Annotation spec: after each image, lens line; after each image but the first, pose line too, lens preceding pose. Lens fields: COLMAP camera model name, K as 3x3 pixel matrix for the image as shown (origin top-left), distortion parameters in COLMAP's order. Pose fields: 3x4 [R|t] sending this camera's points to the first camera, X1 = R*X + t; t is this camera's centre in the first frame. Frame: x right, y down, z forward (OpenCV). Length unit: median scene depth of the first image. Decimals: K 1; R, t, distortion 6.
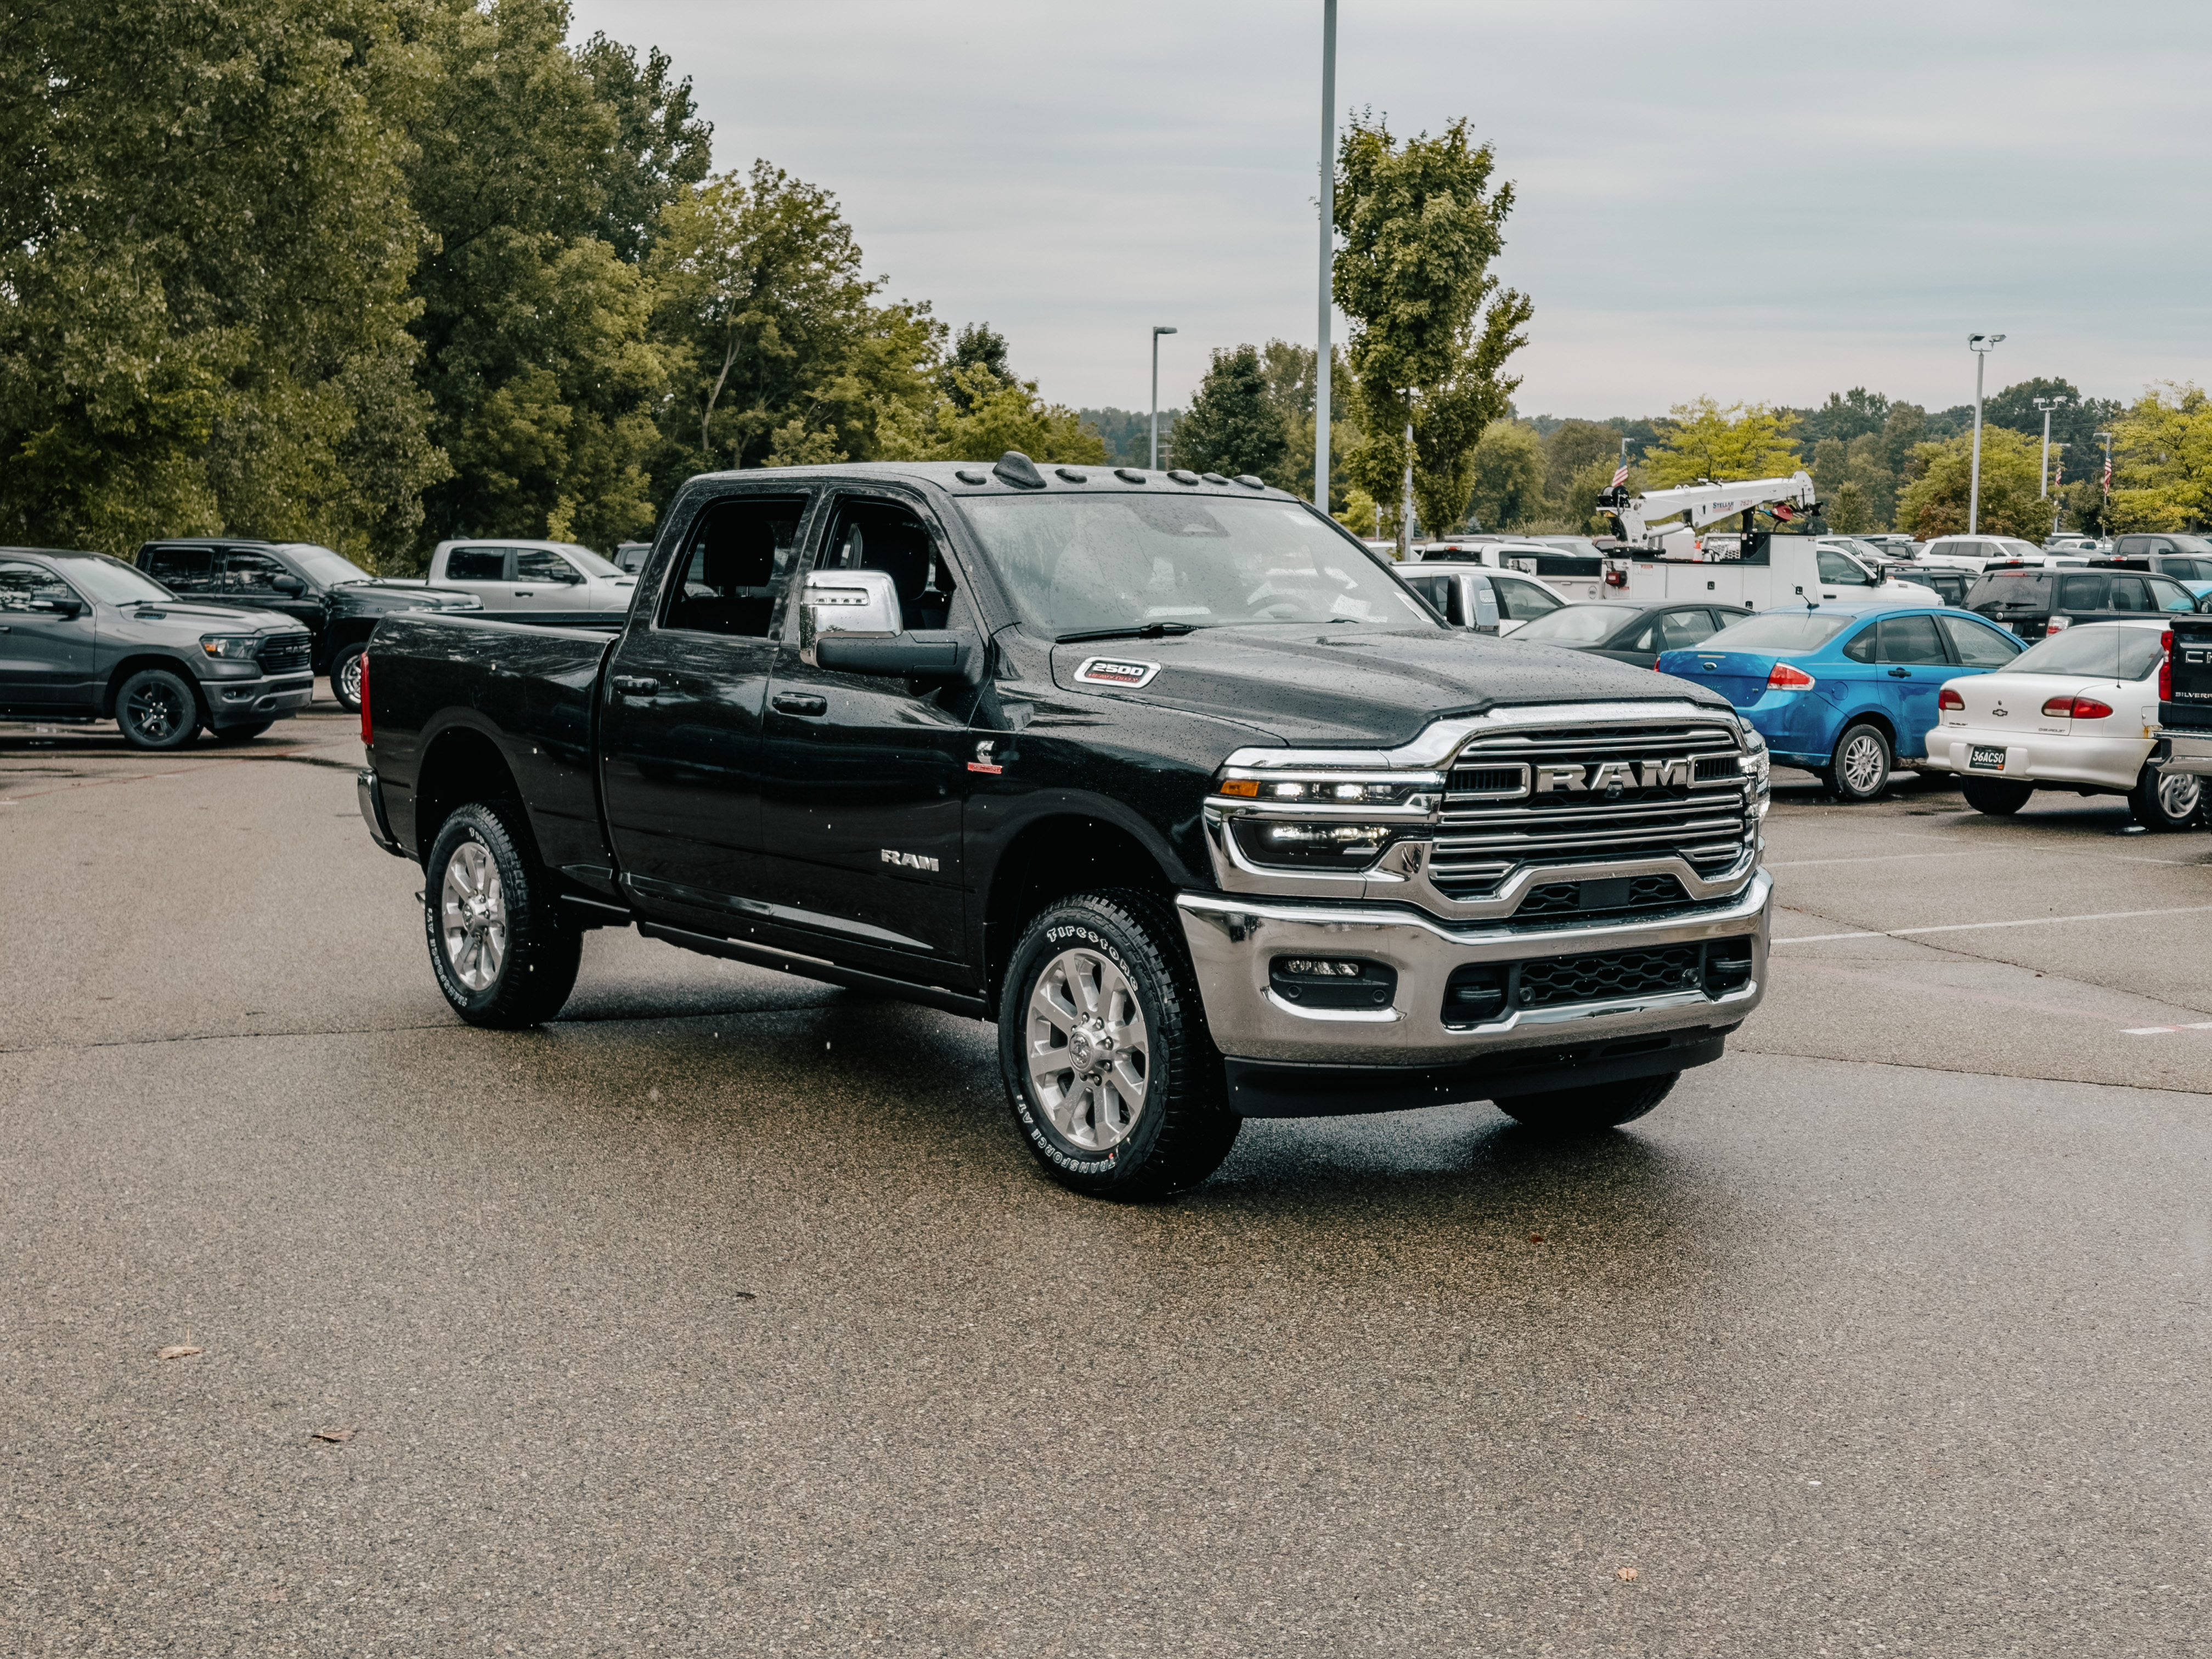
lens RADIAL K [[3165.5, 0, 1106.0], [0, 3165.5, 829.5], [0, 0, 1]] dist [-0.050381, 0.751257]
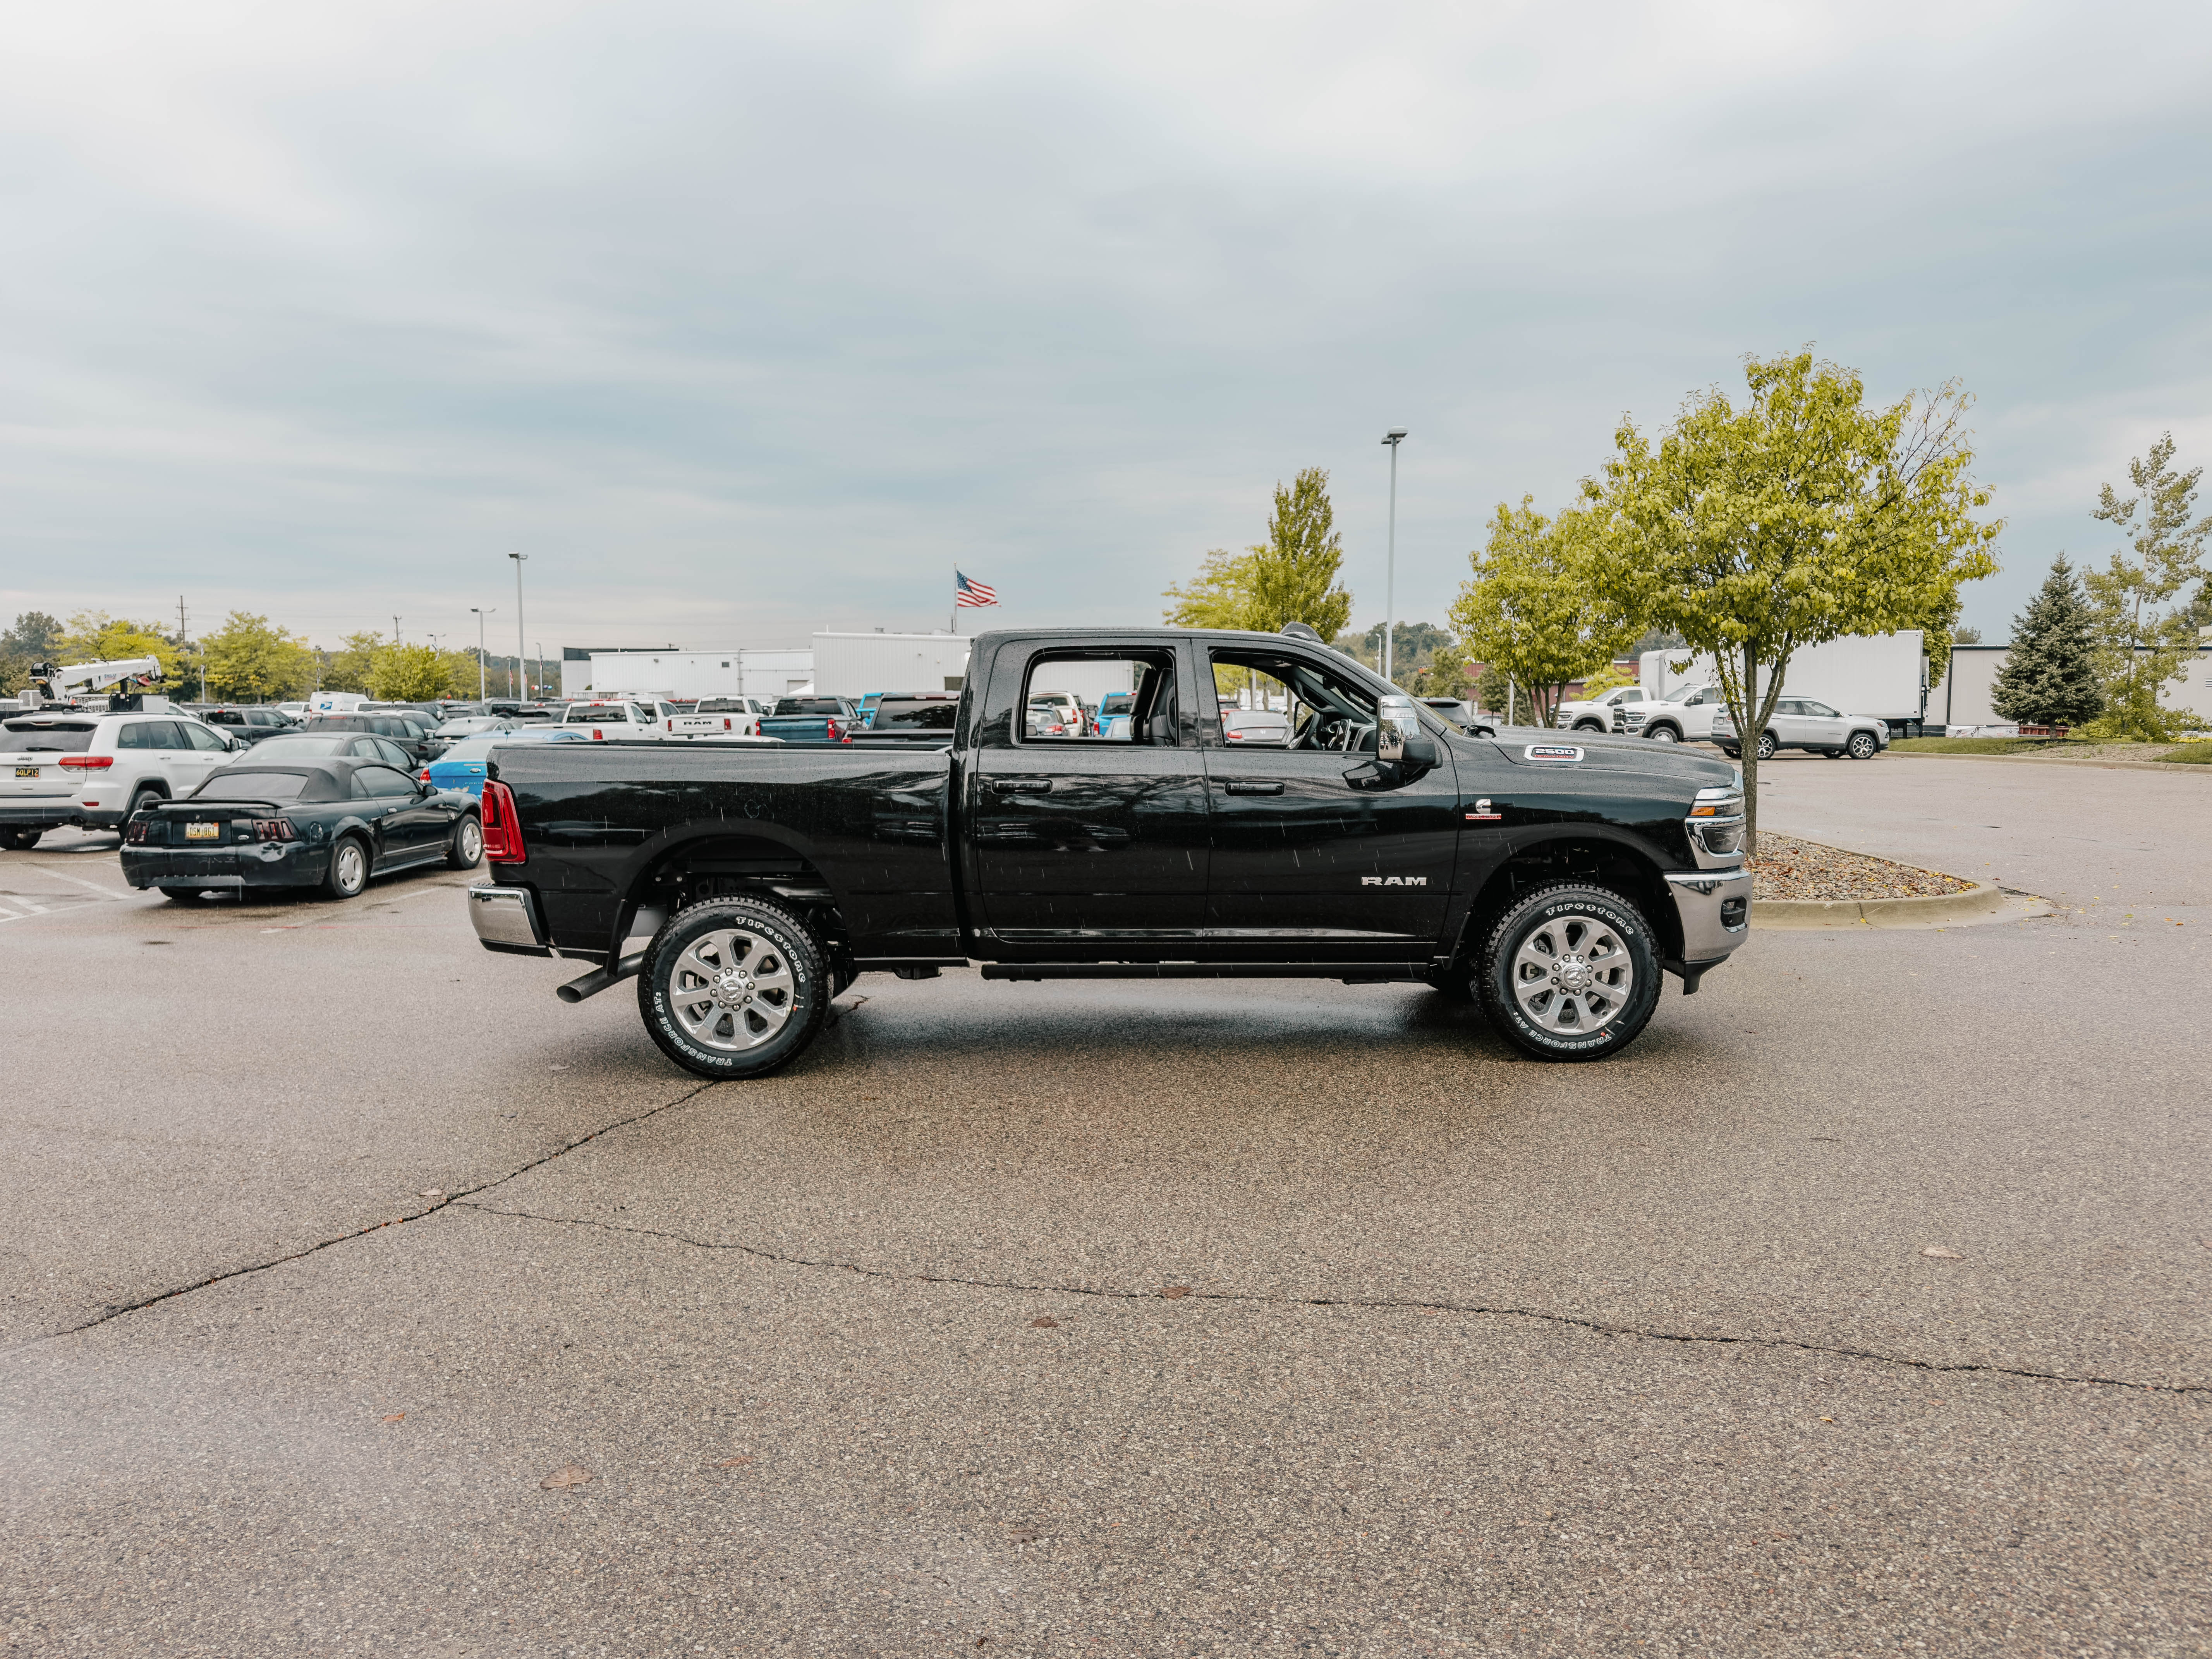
lens RADIAL K [[1592.3, 0, 1106.0], [0, 1592.3, 829.5], [0, 0, 1]] dist [0.004226, 0.002913]
pose [[0.559914, -0.073683, 0.825268, -0.786587], [0.082870, 0.996024, 0.032704, -0.053074], [-0.824396, 0.050079, 0.563794, 0.672652]]
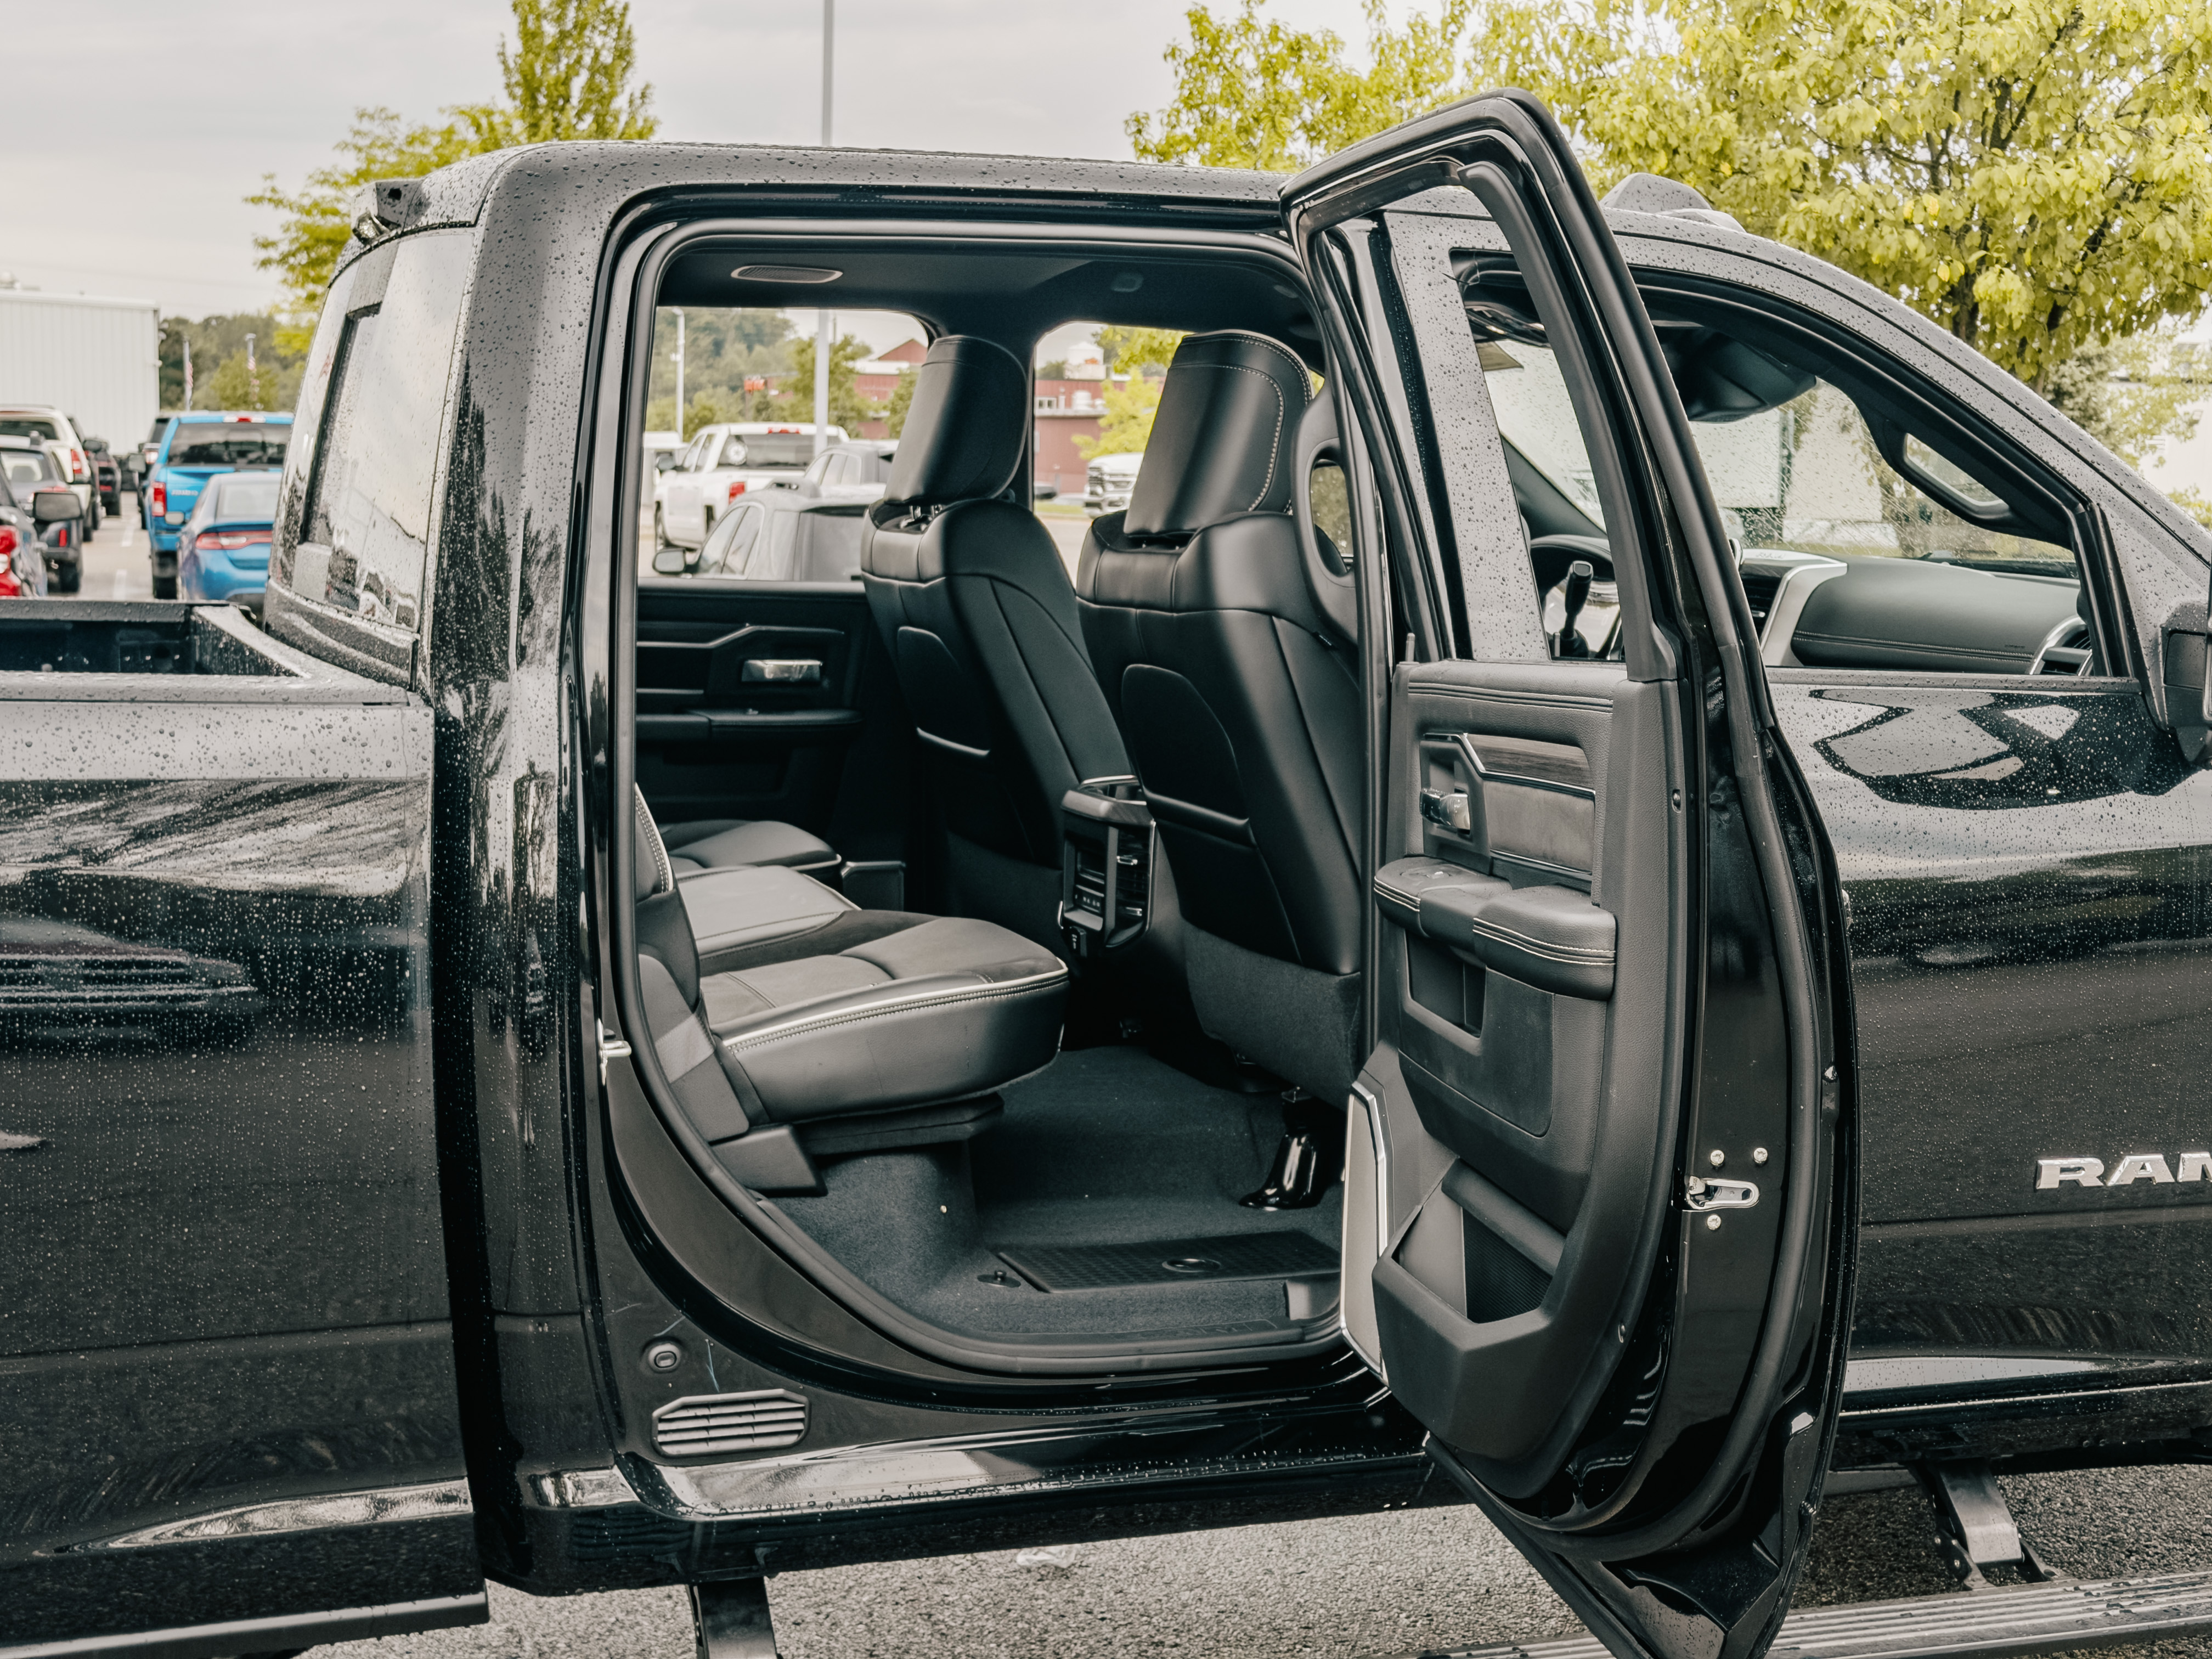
lens RADIAL K [[3165.5, 0, 1106.0], [0, 3165.5, 829.5], [0, 0, 1]] dist [-0.050381, 0.751257]
pose [[0.279969, -0.114597, 0.953145, -0.488457], [0.072801, 0.992525, 0.097947, -0.084329], [-0.957245, 0.041968, 0.286219, 1.007983]]
